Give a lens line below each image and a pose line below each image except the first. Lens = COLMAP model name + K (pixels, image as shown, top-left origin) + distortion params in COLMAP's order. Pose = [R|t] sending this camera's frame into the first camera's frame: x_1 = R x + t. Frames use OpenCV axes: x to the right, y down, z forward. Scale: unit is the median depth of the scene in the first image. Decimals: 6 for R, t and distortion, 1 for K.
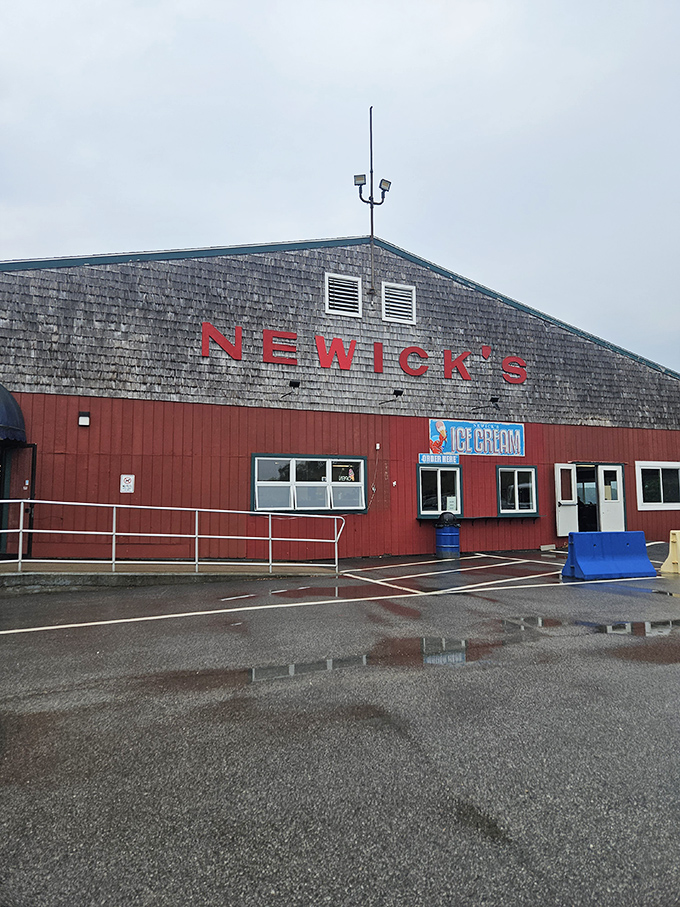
lens RADIAL K [[590.2, 0, 341.4], [0, 590.2, 452.1], [0, 0, 1]] dist [0.027357, 0.001723]
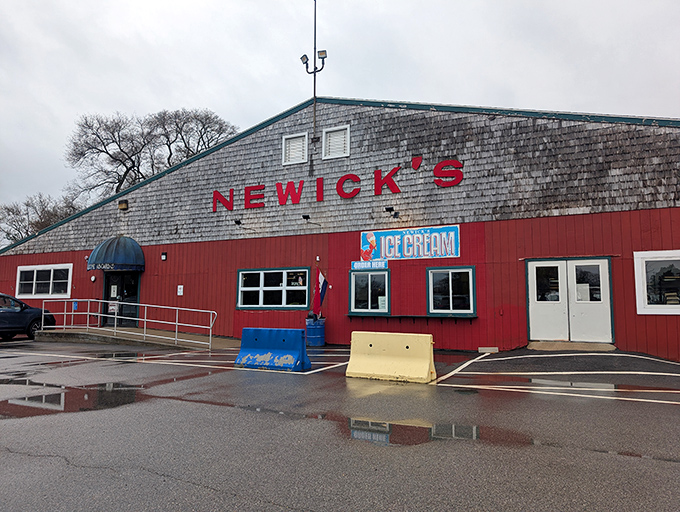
lens RADIAL K [[474.3, 0, 340.2], [0, 474.3, 258.4], [0, 0, 1]] dist [0.010455, -0.001760]
pose [[0.657629, -0.060812, -0.750883, 0.833216], [0.060908, 0.997766, -0.027463, 0.020696], [0.750876, -0.027674, 0.659864, 0.334997]]
